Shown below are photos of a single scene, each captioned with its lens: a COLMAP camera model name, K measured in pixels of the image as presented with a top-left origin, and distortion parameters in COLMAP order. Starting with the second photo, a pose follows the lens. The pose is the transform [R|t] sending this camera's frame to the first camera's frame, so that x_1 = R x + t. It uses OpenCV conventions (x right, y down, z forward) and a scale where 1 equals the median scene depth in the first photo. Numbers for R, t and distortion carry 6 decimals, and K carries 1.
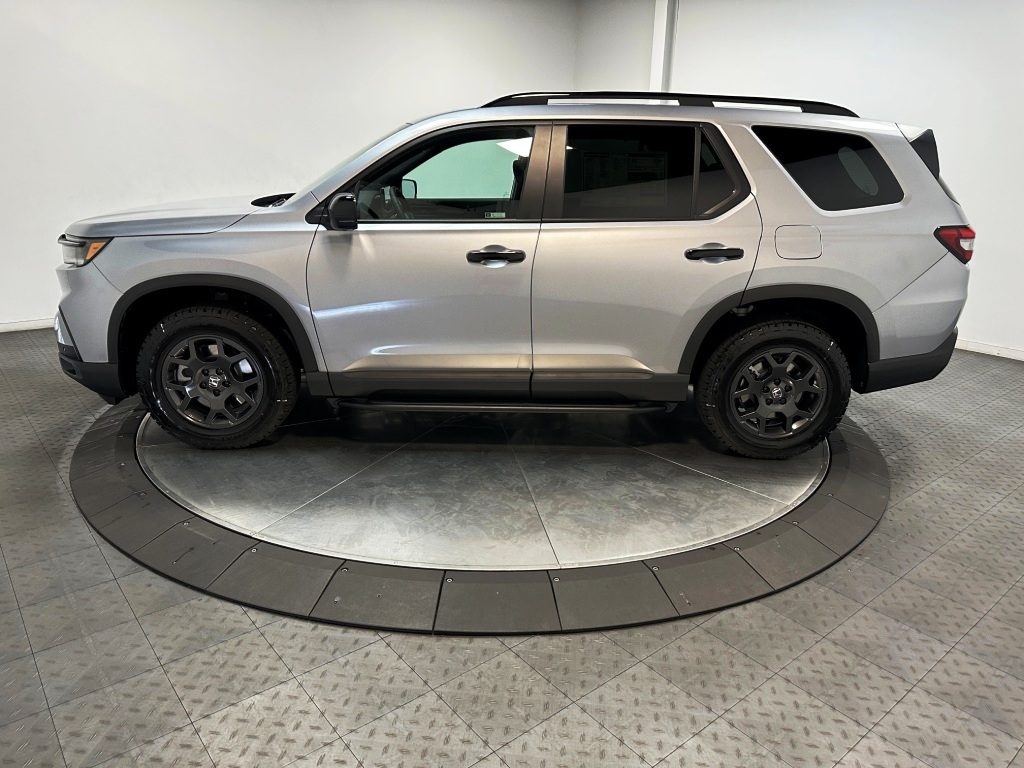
lens RADIAL K [[721.4, 0, 512.0], [0, 721.4, 384.0], [0, 0, 1]] dist [0.057834, -0.001425]
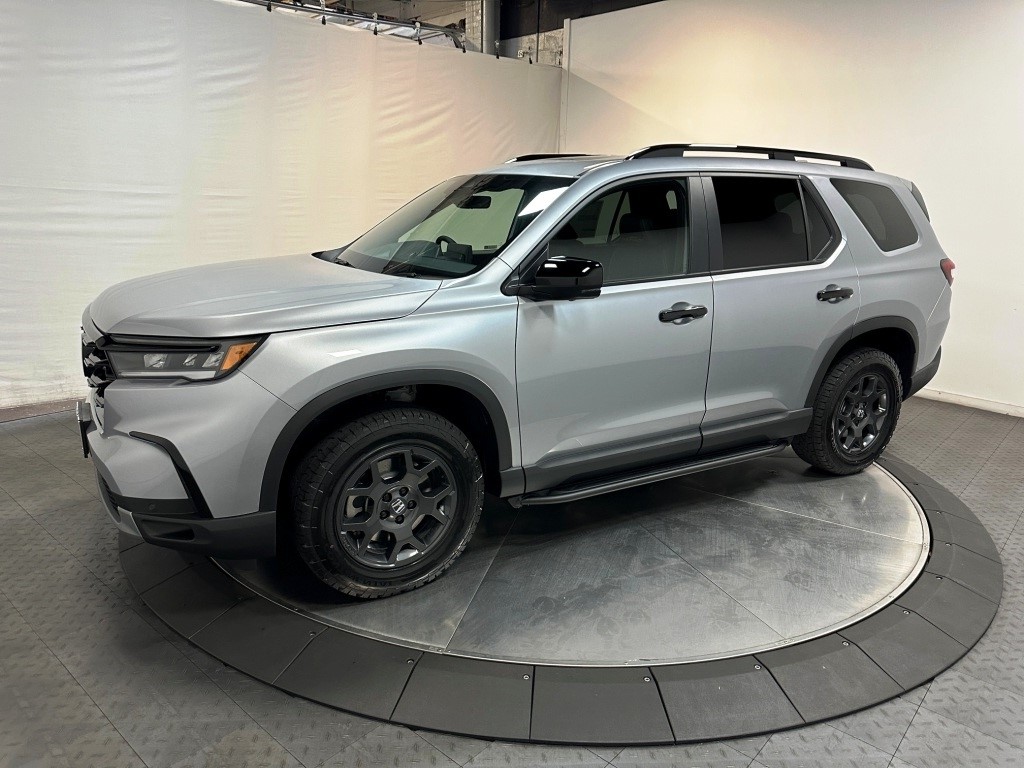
lens RADIAL K [[721.4, 0, 512.0], [0, 721.4, 384.0], [0, 0, 1]] dist [0.057834, -0.001425]
pose [[0.883797, -0.126744, 0.450376, -0.631946], [0.148655, 0.988798, -0.013448, -0.102161], [-0.443626, 0.078836, 0.892738, 0.250202]]
